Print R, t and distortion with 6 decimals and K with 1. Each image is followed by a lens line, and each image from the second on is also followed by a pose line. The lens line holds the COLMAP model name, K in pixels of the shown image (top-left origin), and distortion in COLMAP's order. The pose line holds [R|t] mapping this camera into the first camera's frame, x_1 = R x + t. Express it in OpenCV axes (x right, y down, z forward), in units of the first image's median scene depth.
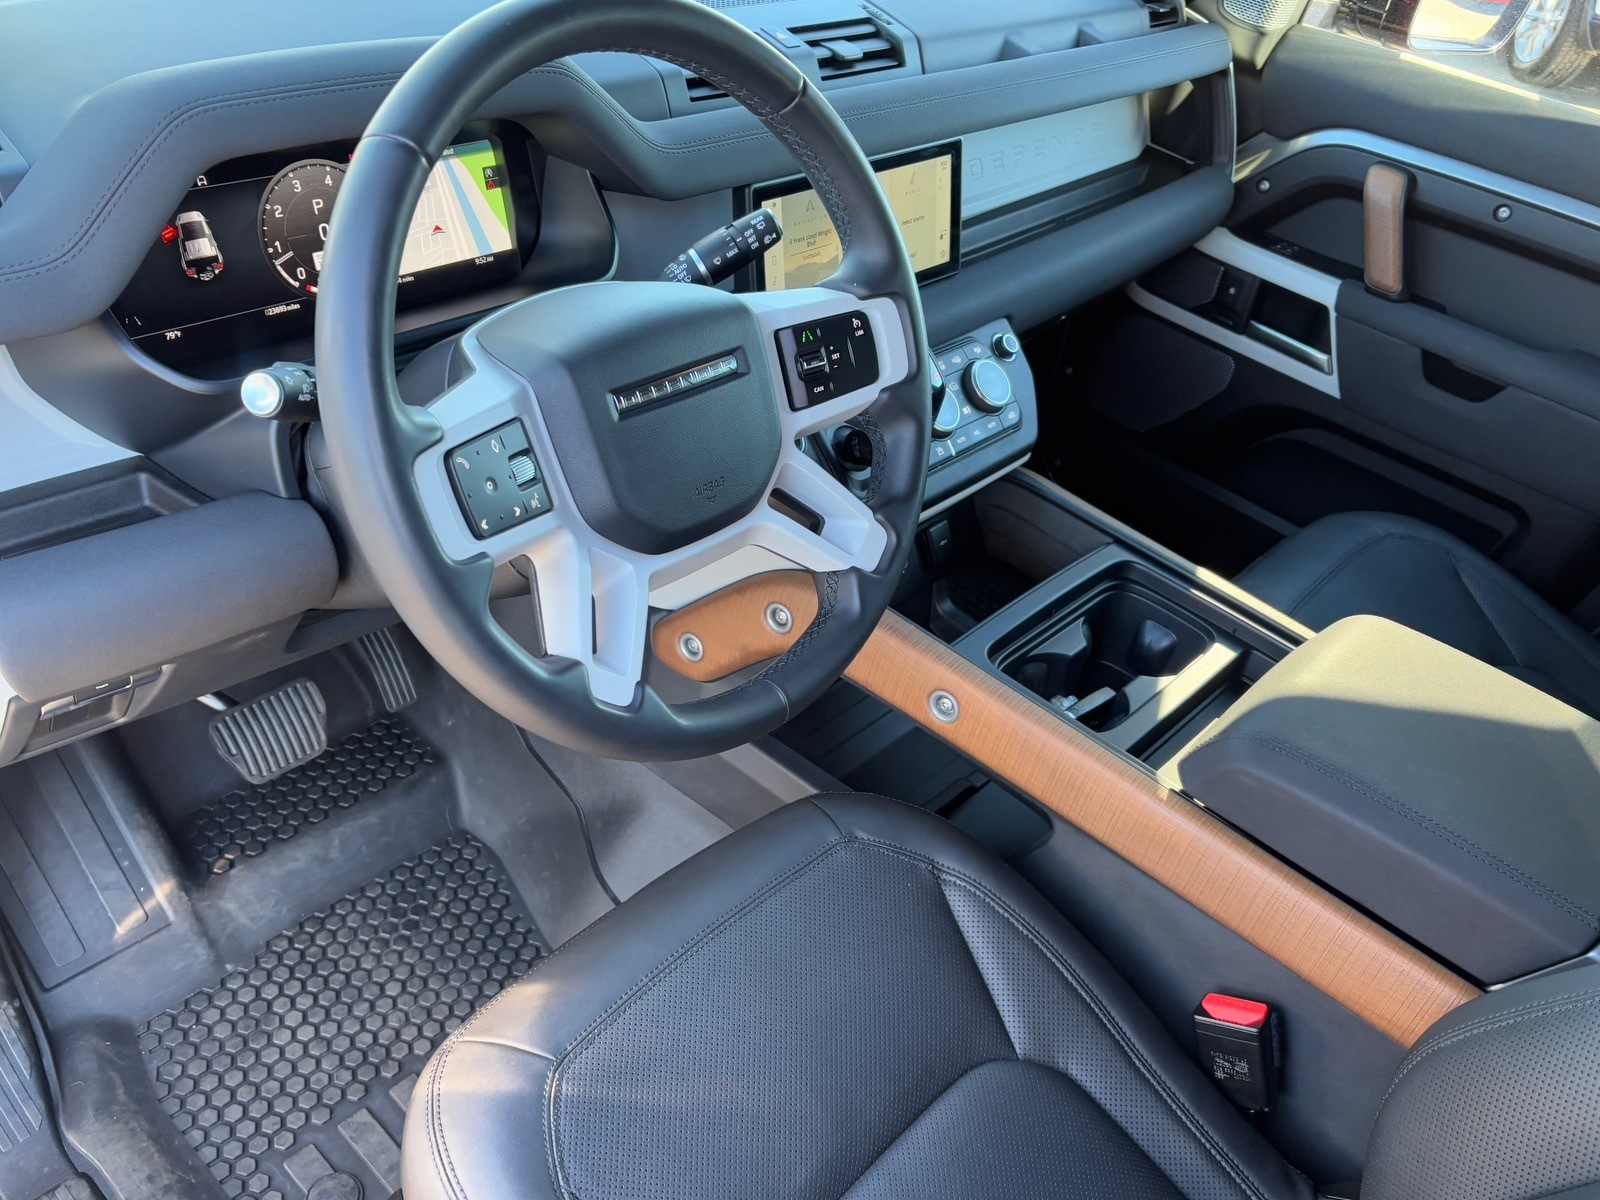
lens RADIAL K [[1358.1, 0, 800.0], [0, 1358.1, 600.0], [0, 0, 1]] dist [0.010102, 0.007588]
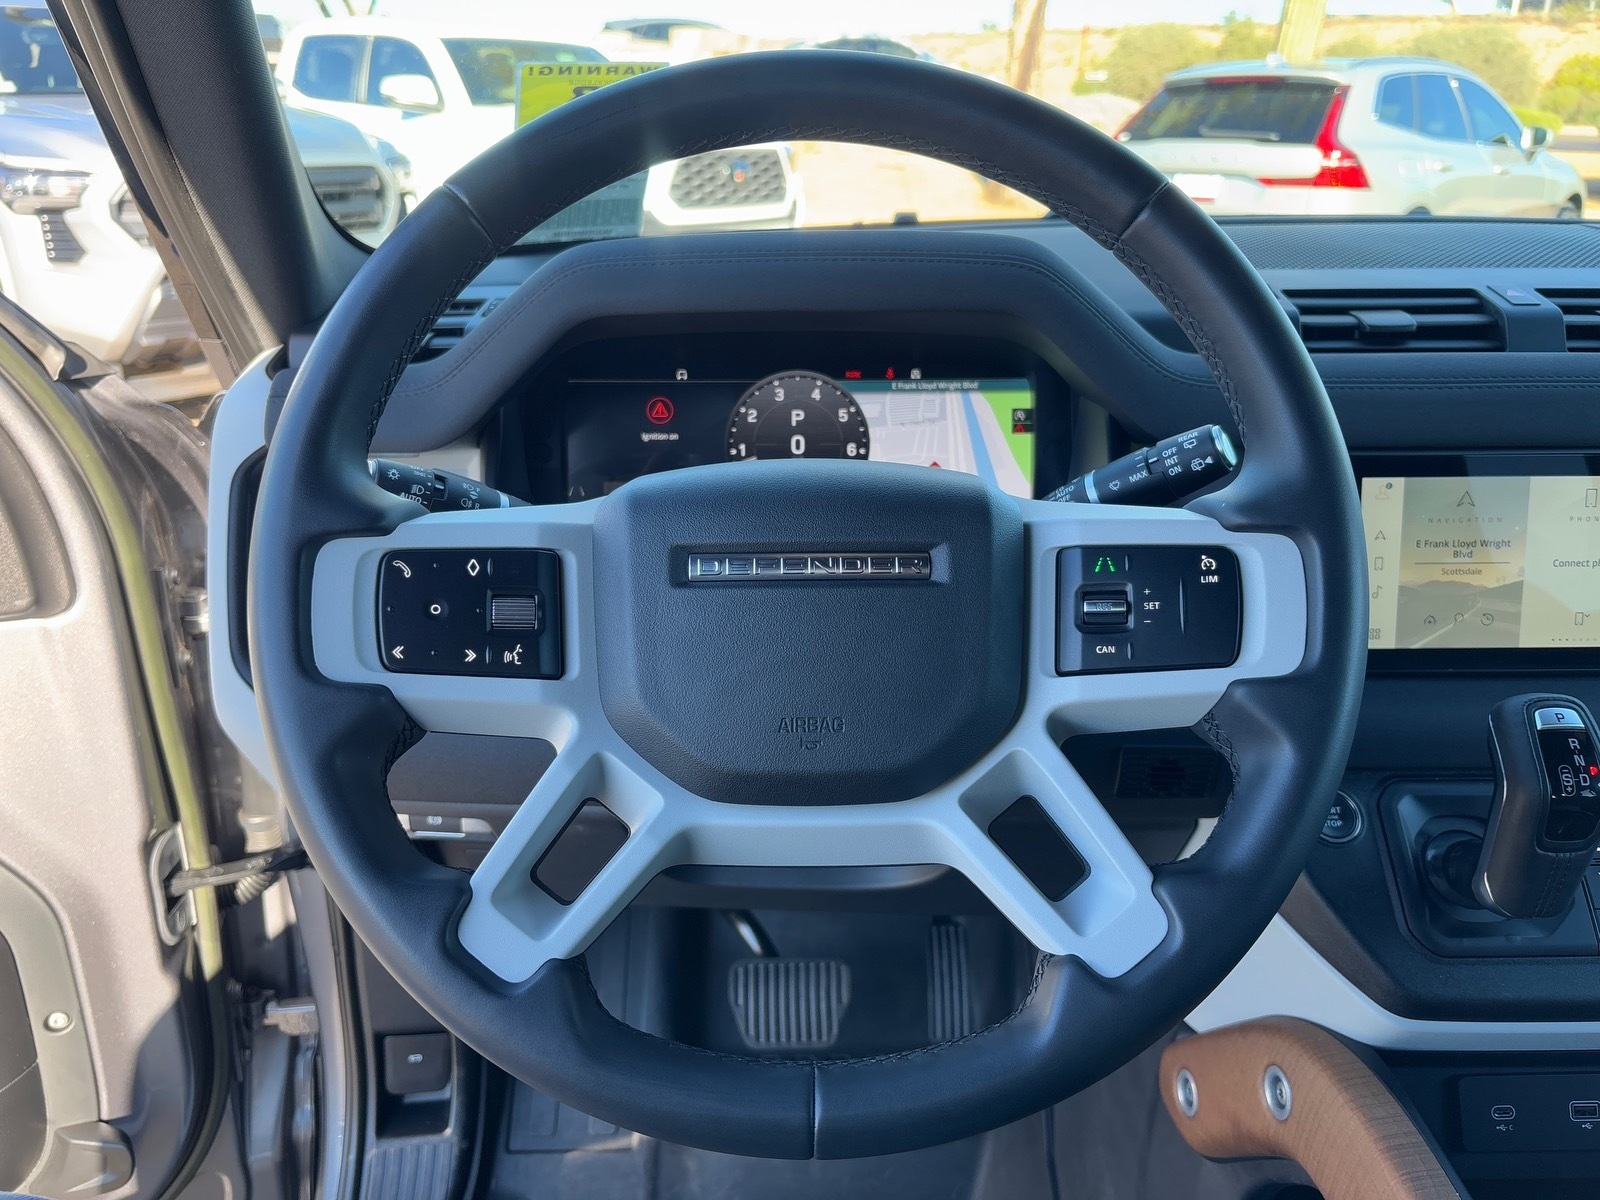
lens RADIAL K [[1242.8, 0, 792.9], [0, 1242.8, 611.7], [0, 0, 1]] dist [0.062357, -0.079436]
pose [[0.671858, 0.136989, -0.727902, 0.296261], [-0.352584, 0.923410, -0.151654, -0.031283], [0.651377, 0.358536, 0.668700, 0.466229]]
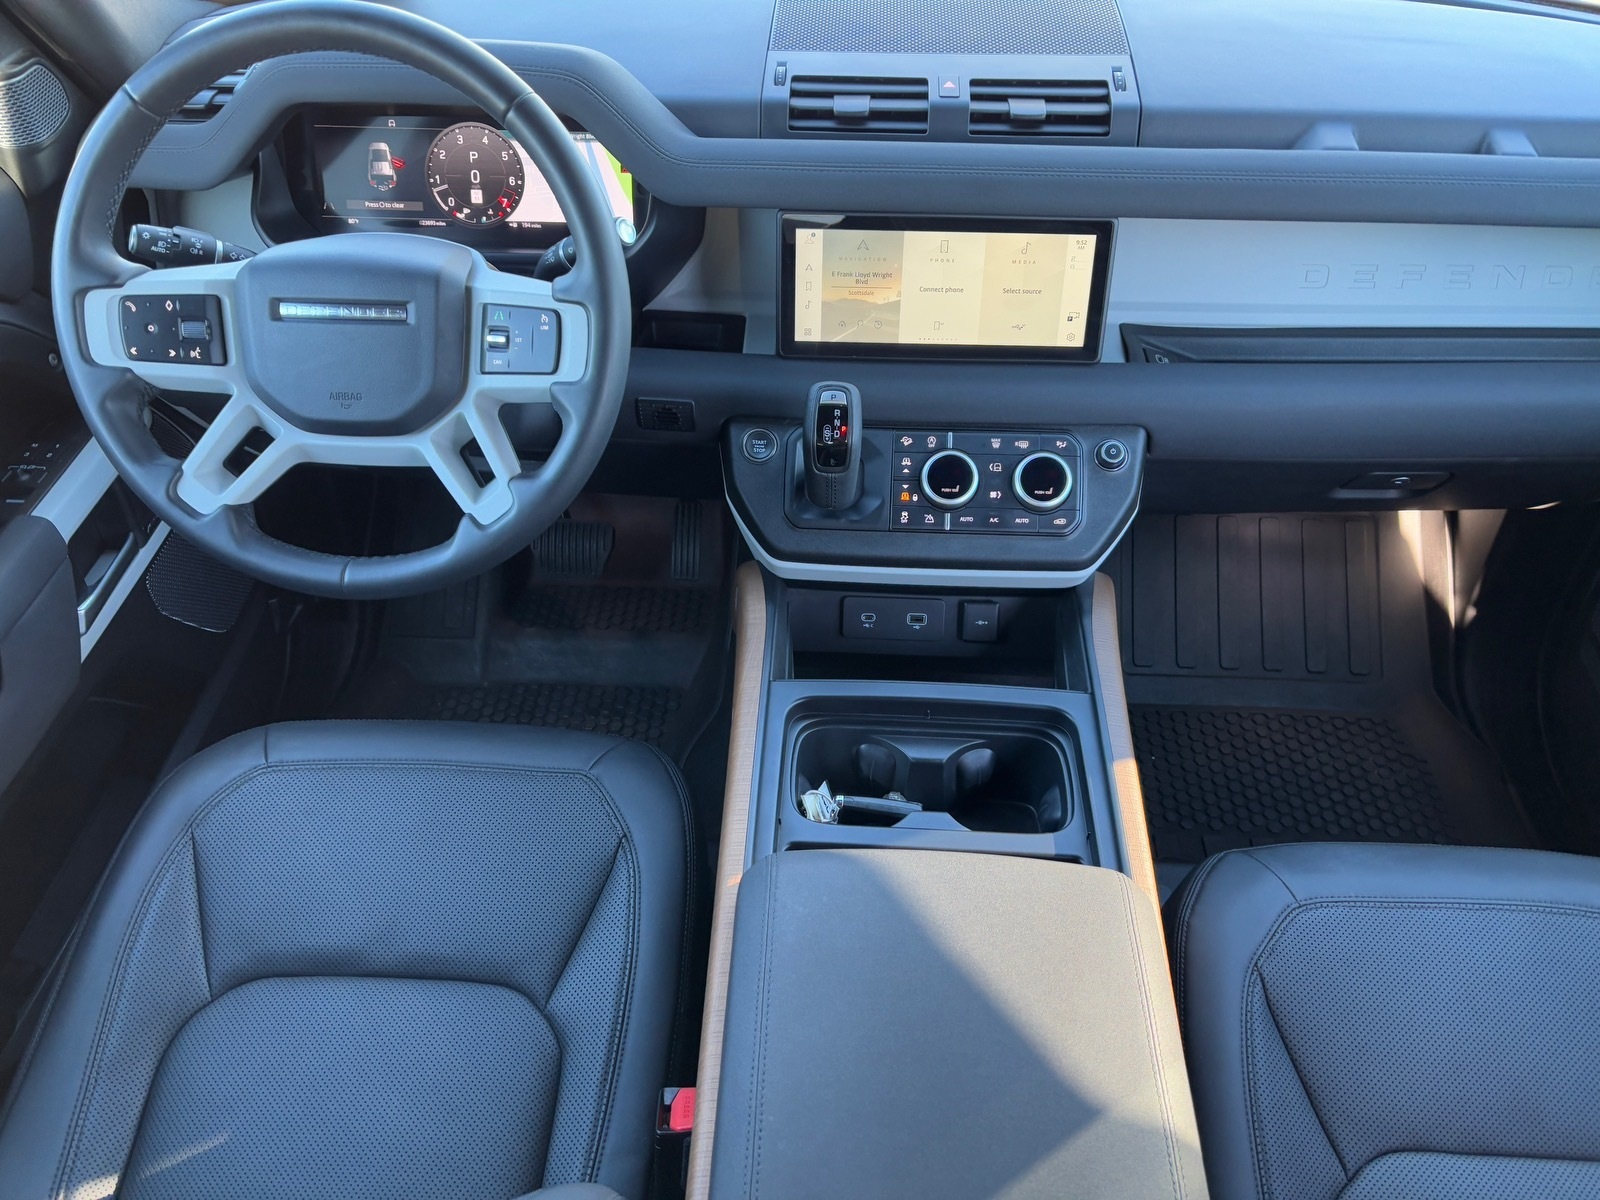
lens RADIAL K [[1233.4, 0, 797.1], [0, 1233.4, 611.4], [0, 0, 1]] dist [0.063680, -0.081259]
pose [[0.616973, 0.400686, -0.677344, 0.894985], [-0.385289, 0.904271, 0.183977, -0.231823], [0.686219, 0.147464, 0.712291, 0.392692]]
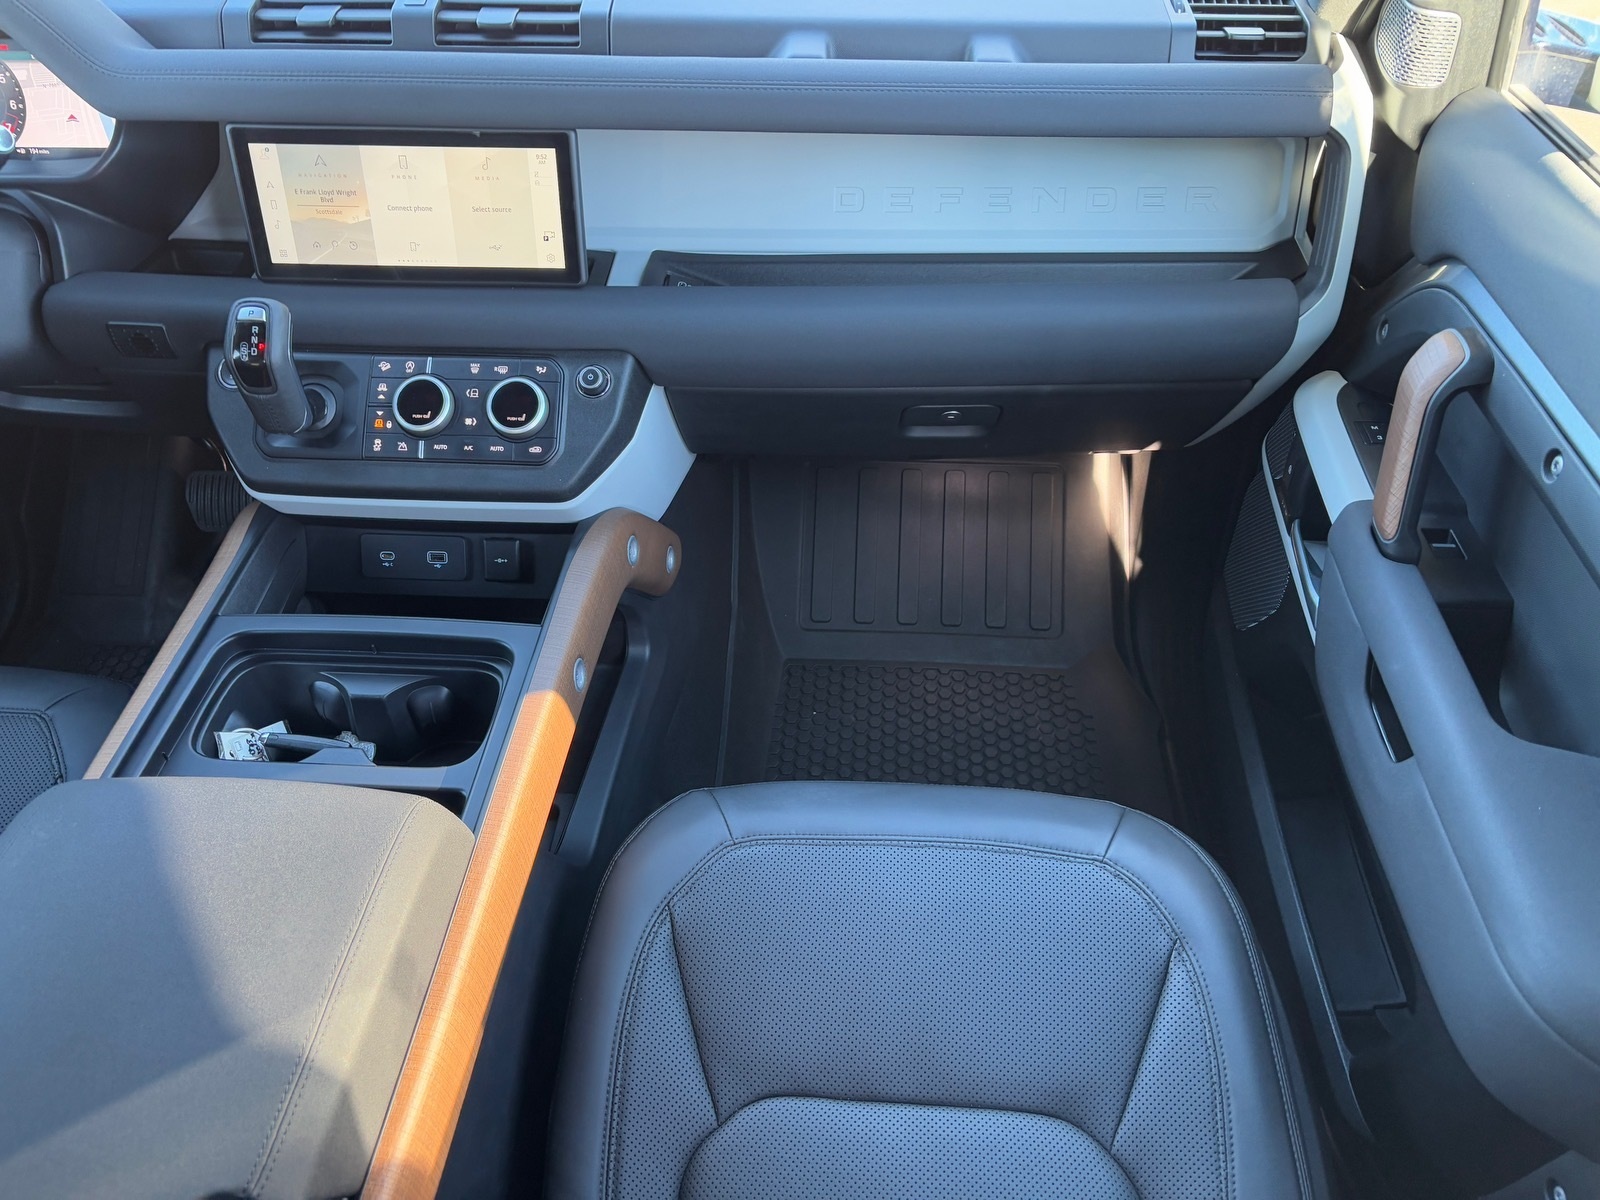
lens RADIAL K [[1240.2, 0, 800.3], [0, 1240.2, 605.7], [0, 0, 1]] dist [0.023715, -0.016698]
pose [[0.604045, 0.399850, -0.689384, 1.200843], [-0.379647, 0.904941, 0.192225, -0.368909], [0.700712, 0.145610, 0.698427, 0.789319]]
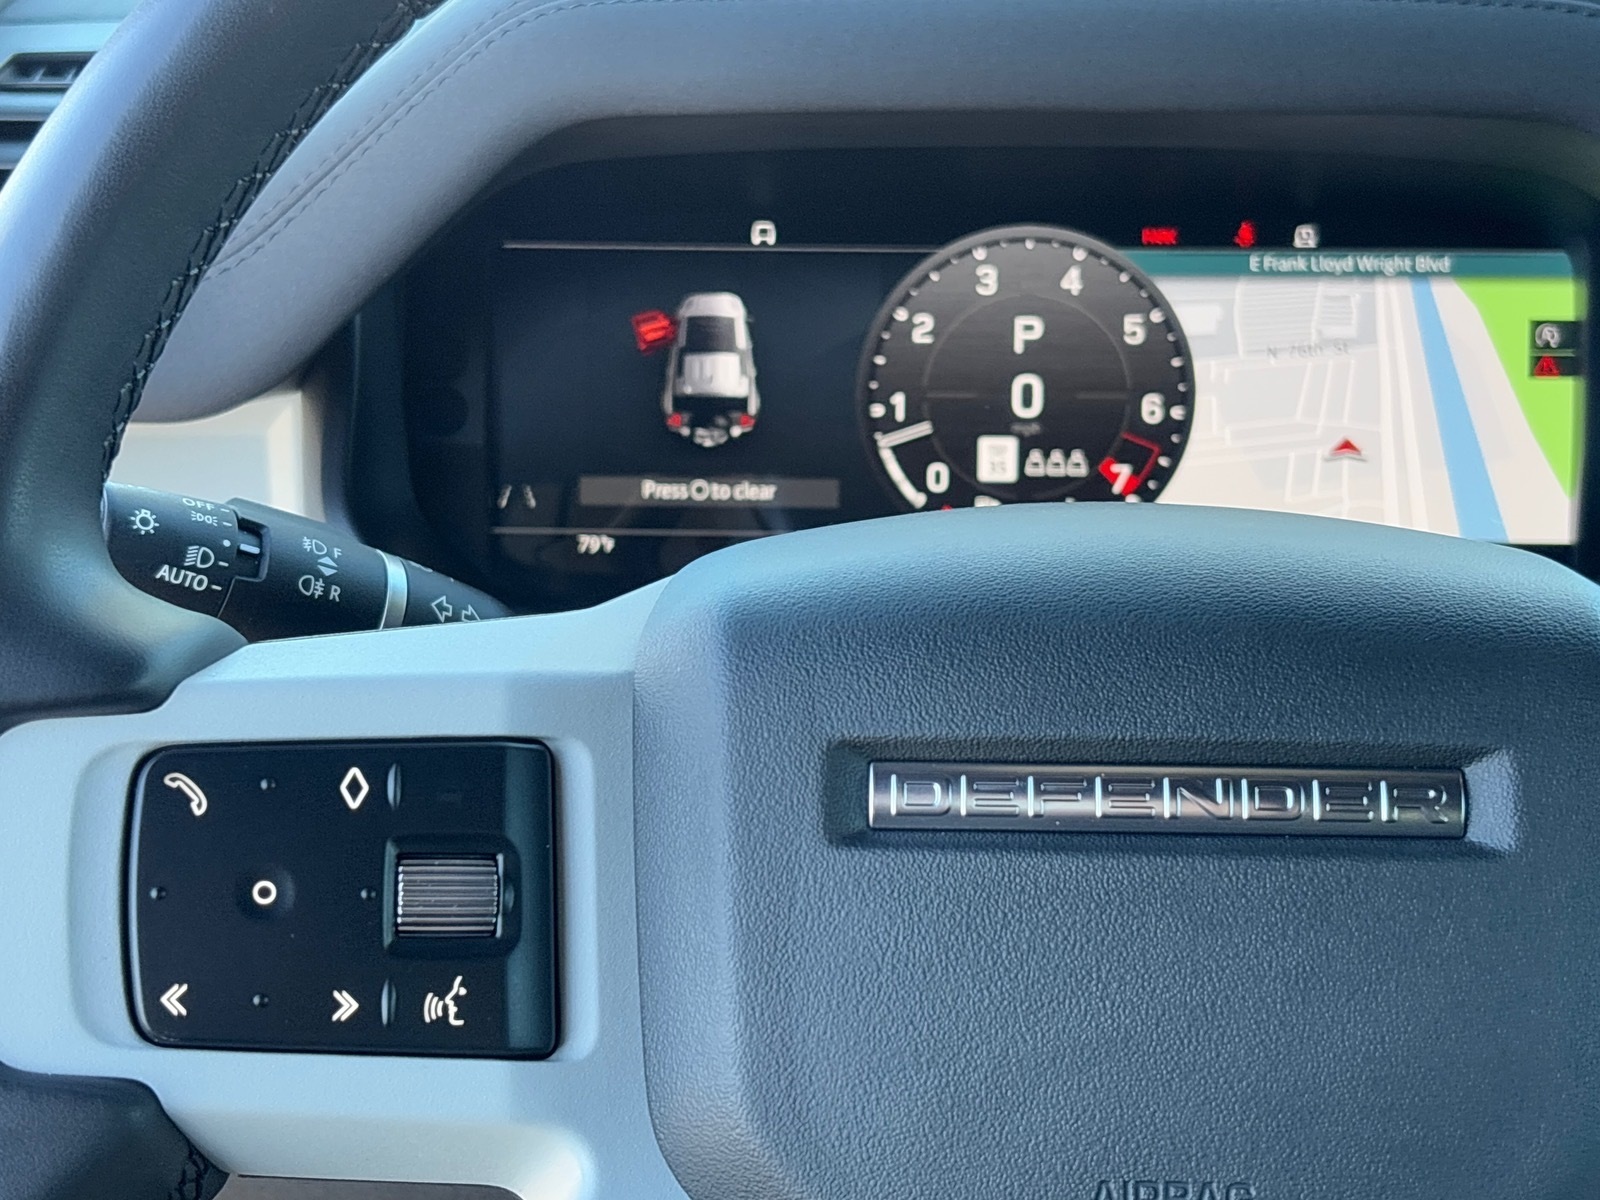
lens RADIAL K [[2664.1, 0, 770.9], [0, 2664.1, 595.8], [0, 0, 1]] dist [0.230794, -1.354513]
pose [[0.643373, 0.142126, -0.752244, 0.217183], [-0.374590, 0.915395, -0.147425, -0.068547], [0.667647, 0.376632, 0.642180, 0.459023]]
